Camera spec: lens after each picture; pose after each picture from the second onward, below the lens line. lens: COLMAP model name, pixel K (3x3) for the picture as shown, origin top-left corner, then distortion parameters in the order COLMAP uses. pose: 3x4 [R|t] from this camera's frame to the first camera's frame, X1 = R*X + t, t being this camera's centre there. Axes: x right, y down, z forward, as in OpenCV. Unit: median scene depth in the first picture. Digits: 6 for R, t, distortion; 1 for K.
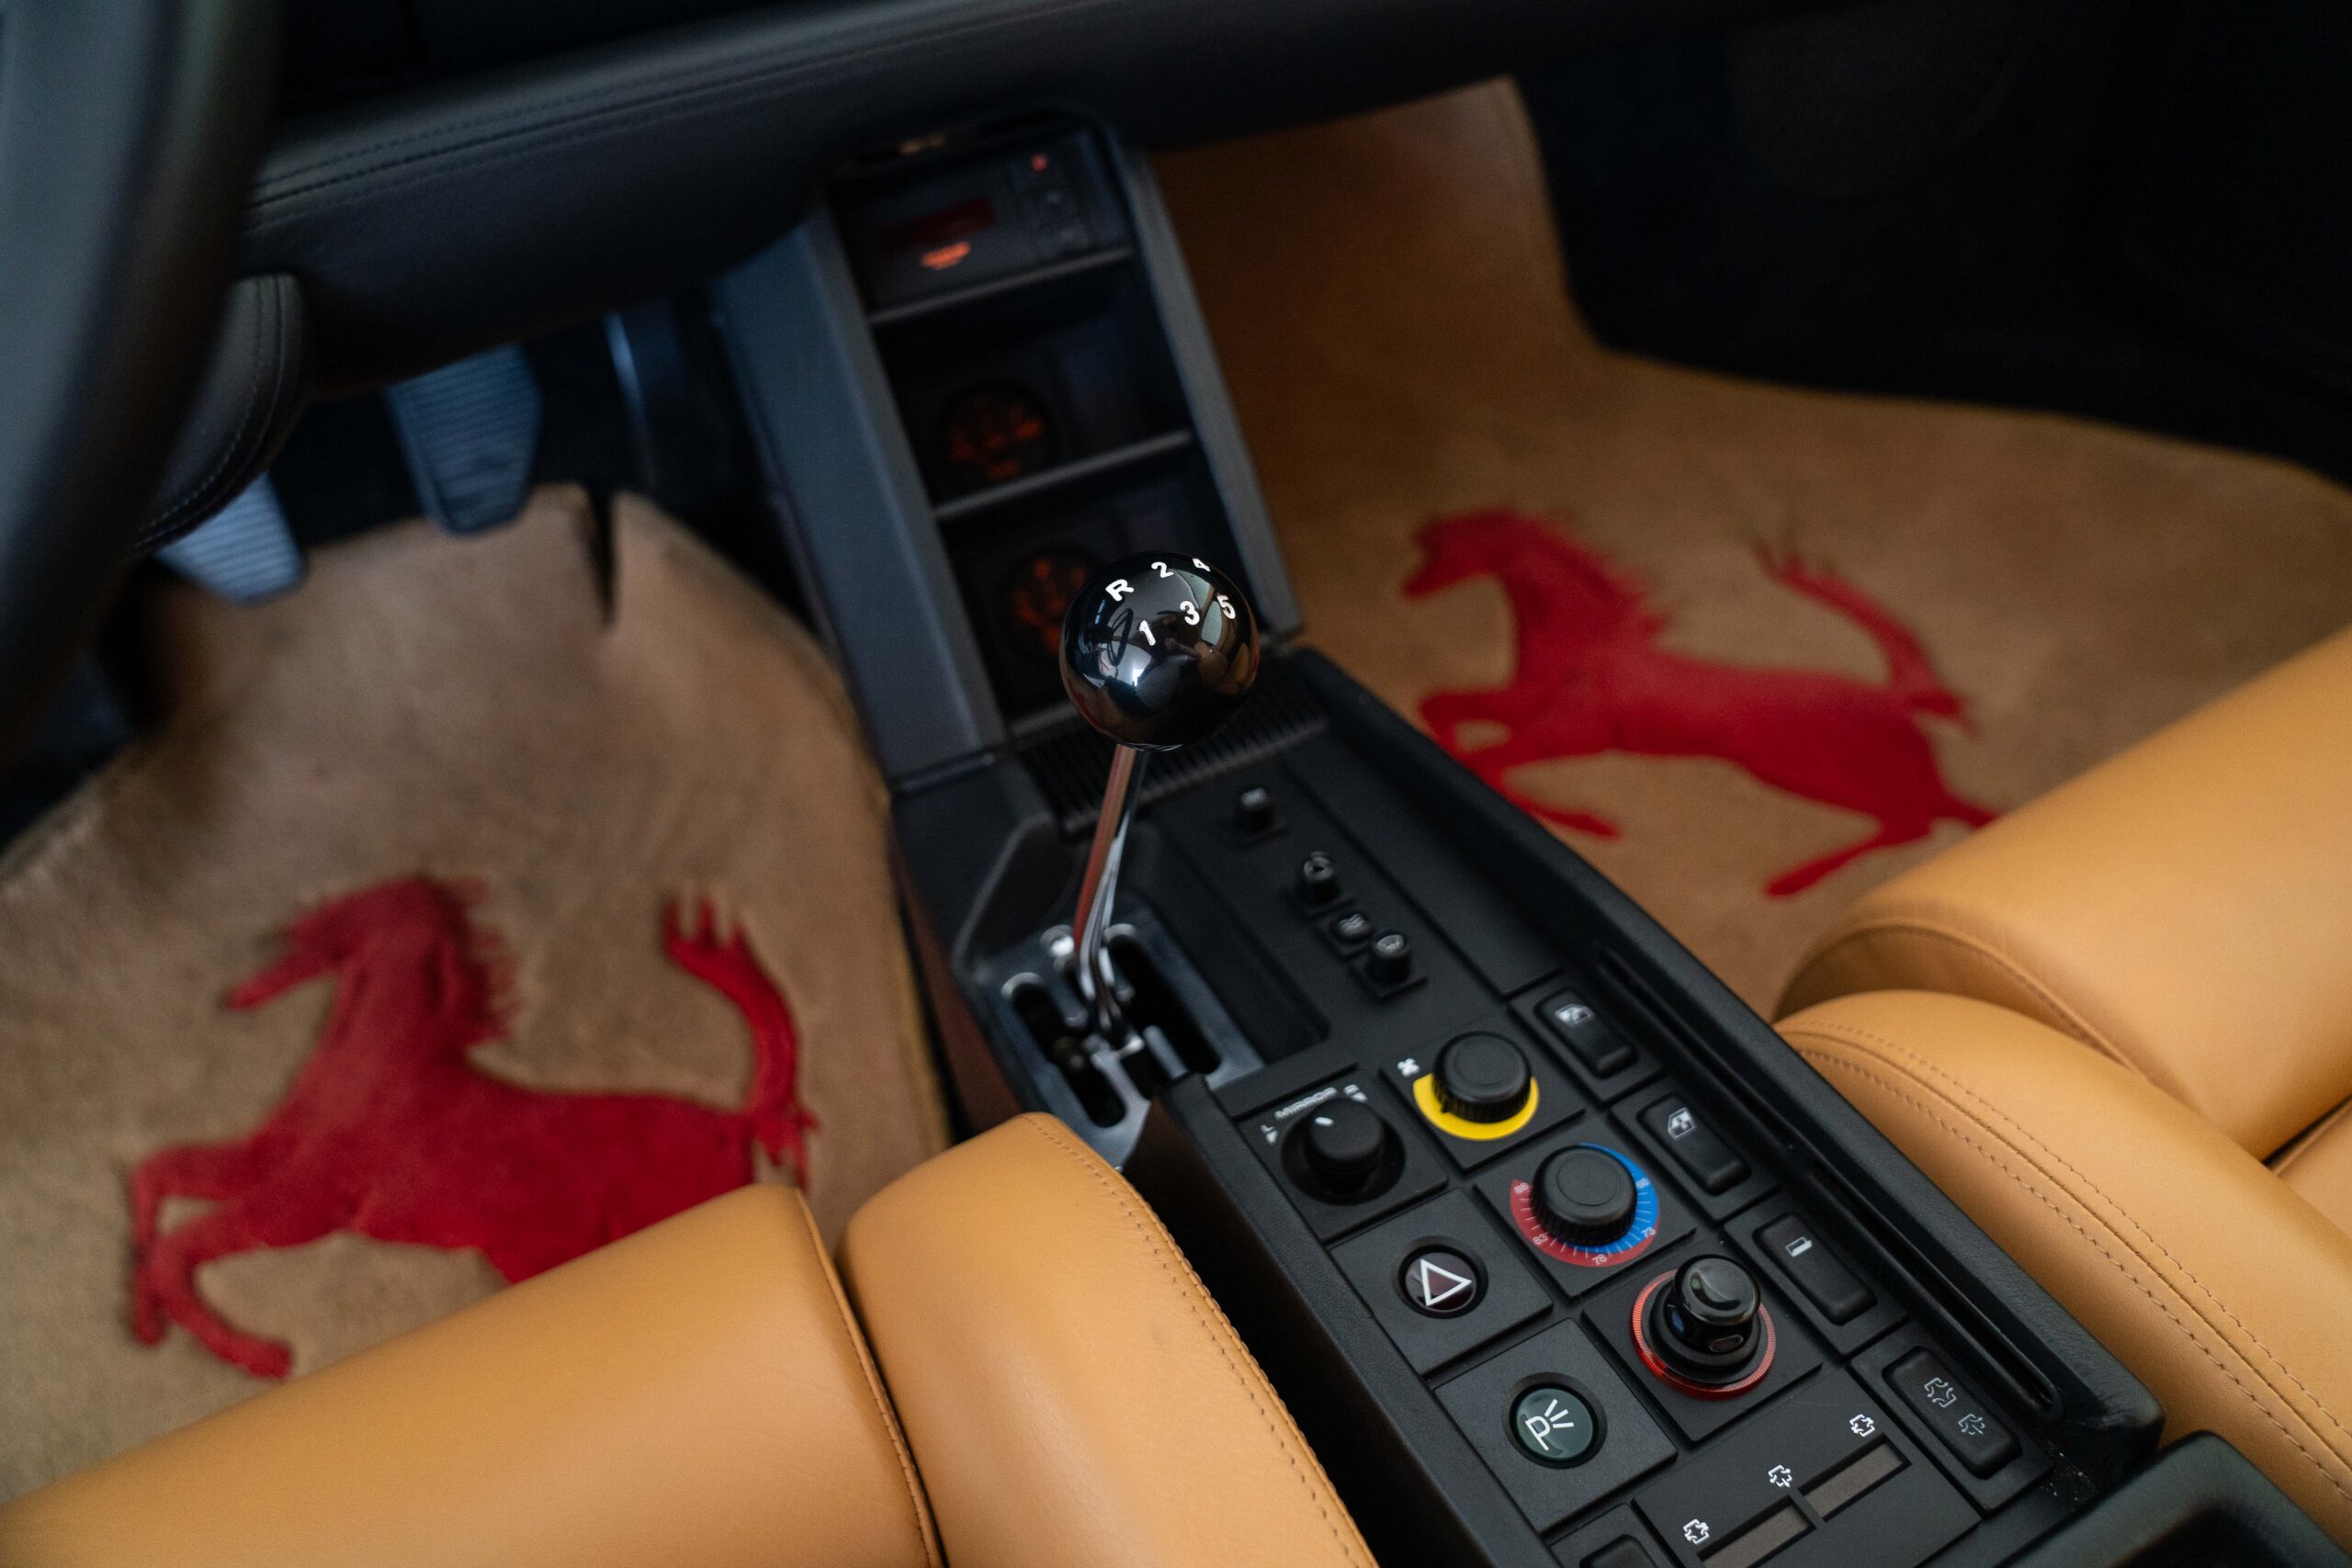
lens RADIAL K [[1561.3, 0, 1176.0], [0, 1561.3, 784.0], [0, 0, 1]] dist [-0.085008, 0.002806]
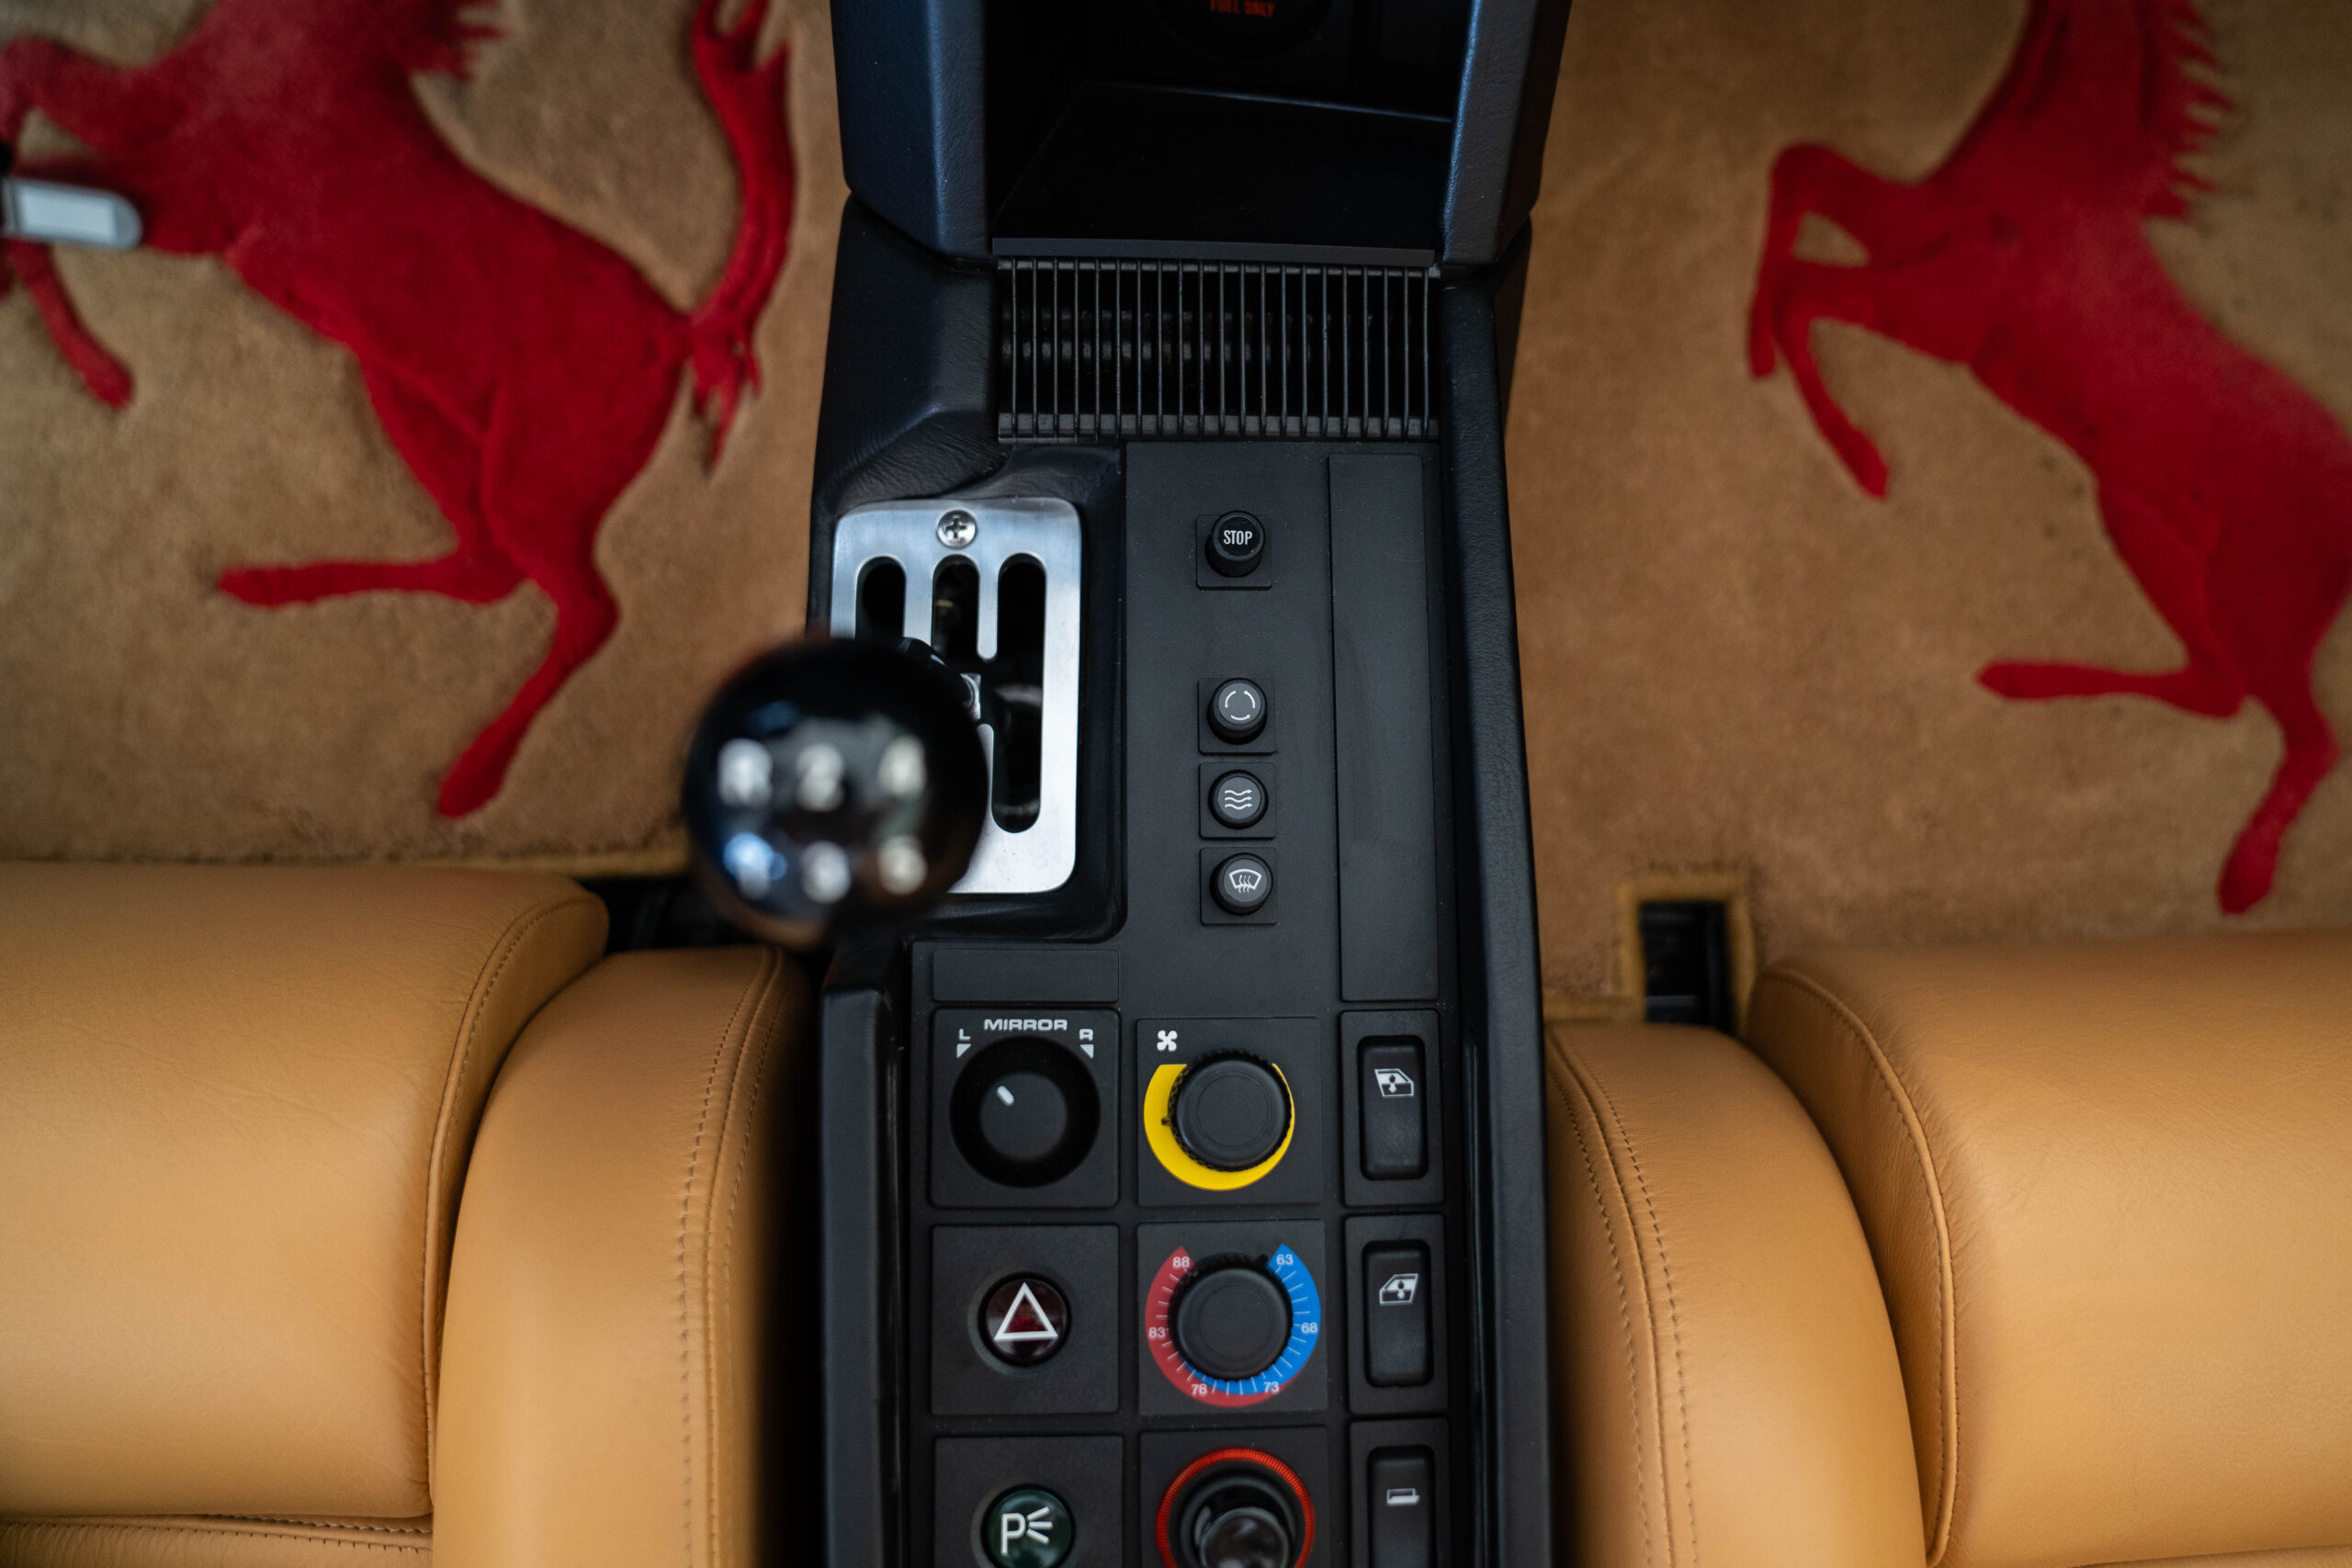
lens RADIAL K [[1645.9, 0, 1289.6], [0, 1645.9, 747.0], [0, 0, 1]] dist [-0.092433, 0.028355]
pose [[0.879237, 0.472684, 0.059256, 0.075637], [-0.401290, 0.667857, 0.626844, -0.420154], [0.256725, -0.574924, 0.776888, 0.407839]]
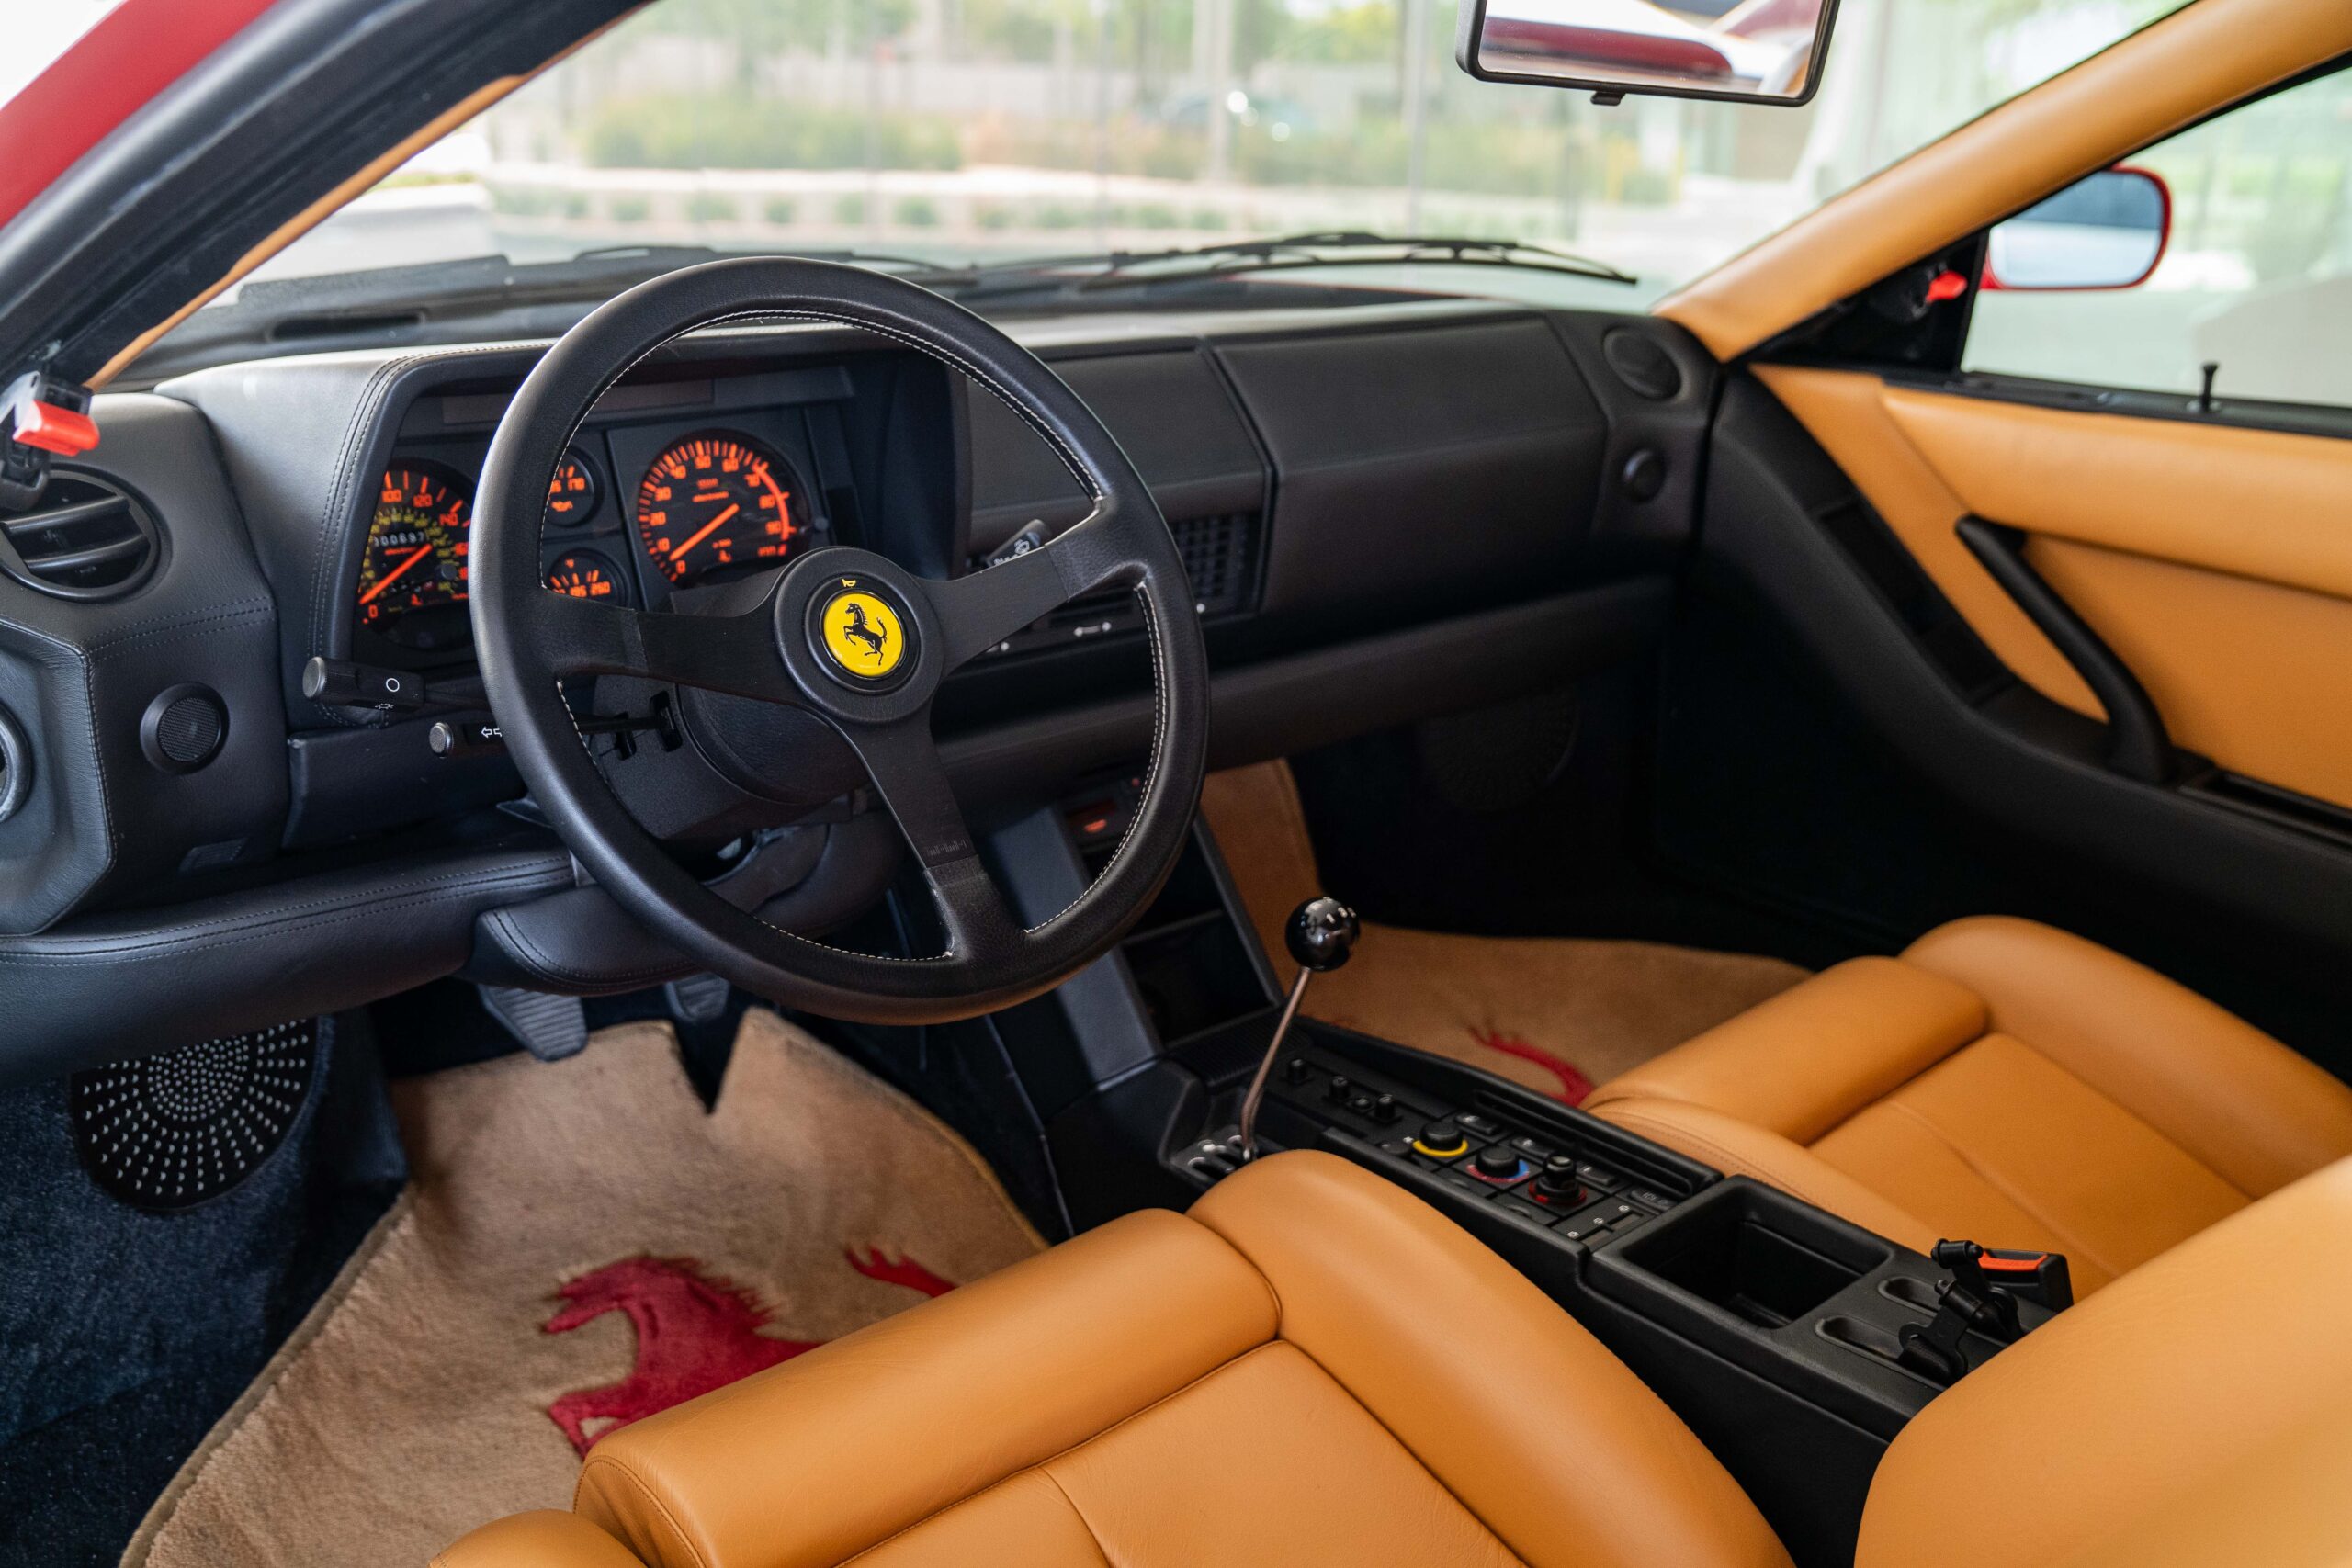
lens RADIAL K [[1978.3, 0, 1176.0], [0, 1978.3, 784.0], [0, 0, 1]] dist [-0.075397, 0.001804]
pose [[0.962565, -0.000927, 0.271049, -0.857661], [0.113850, 0.908887, -0.401201, 0.741044], [-0.245981, 0.417041, 0.874968, -1.475035]]
